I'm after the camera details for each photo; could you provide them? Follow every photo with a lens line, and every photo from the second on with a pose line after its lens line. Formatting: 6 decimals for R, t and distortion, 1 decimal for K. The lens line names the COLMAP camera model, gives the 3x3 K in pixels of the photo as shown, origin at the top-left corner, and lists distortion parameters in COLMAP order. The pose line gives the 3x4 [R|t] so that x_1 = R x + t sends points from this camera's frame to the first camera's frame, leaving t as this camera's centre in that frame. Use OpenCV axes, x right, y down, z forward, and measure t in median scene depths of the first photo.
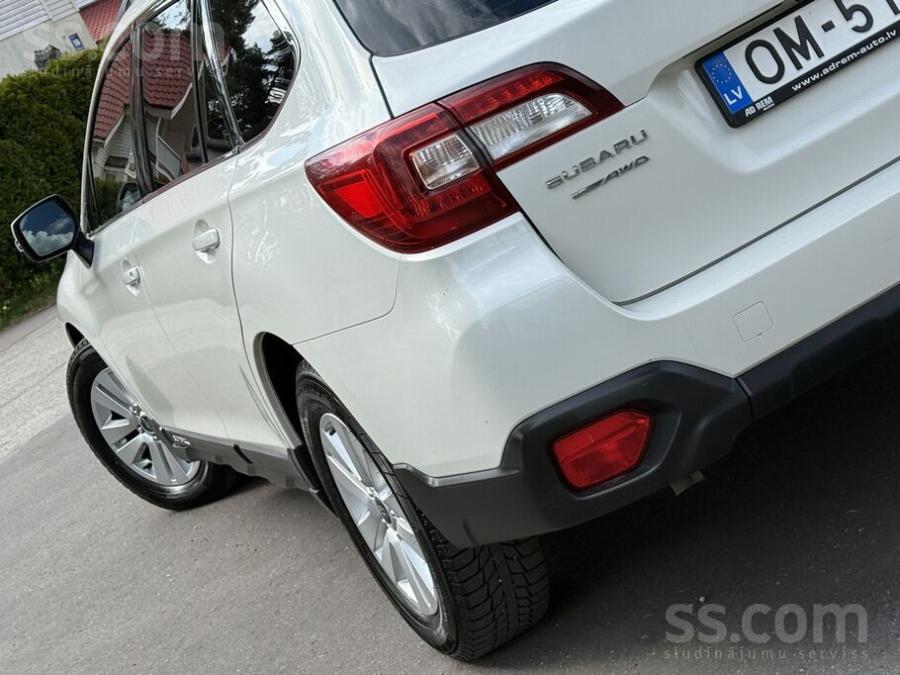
lens RADIAL K [[1998.4, 0, 450.0], [0, 1998.4, 337.5], [0, 0, 1]] dist [0.095227, 1.069999]
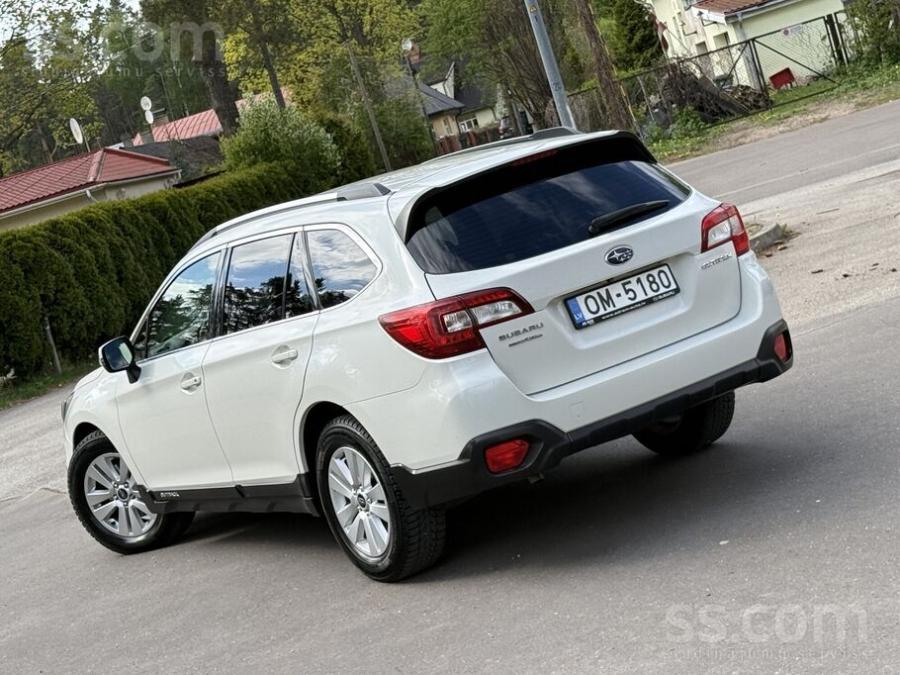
lens RADIAL K [[1998.4, 0, 450.0], [0, 1998.4, 337.5], [0, 0, 1]] dist [0.095227, 1.069999]
pose [[0.970832, 0.165056, 0.173901, -0.398924], [-0.135937, 0.976396, -0.167846, 0.310495], [-0.197500, 0.139310, 0.970354, -1.204057]]
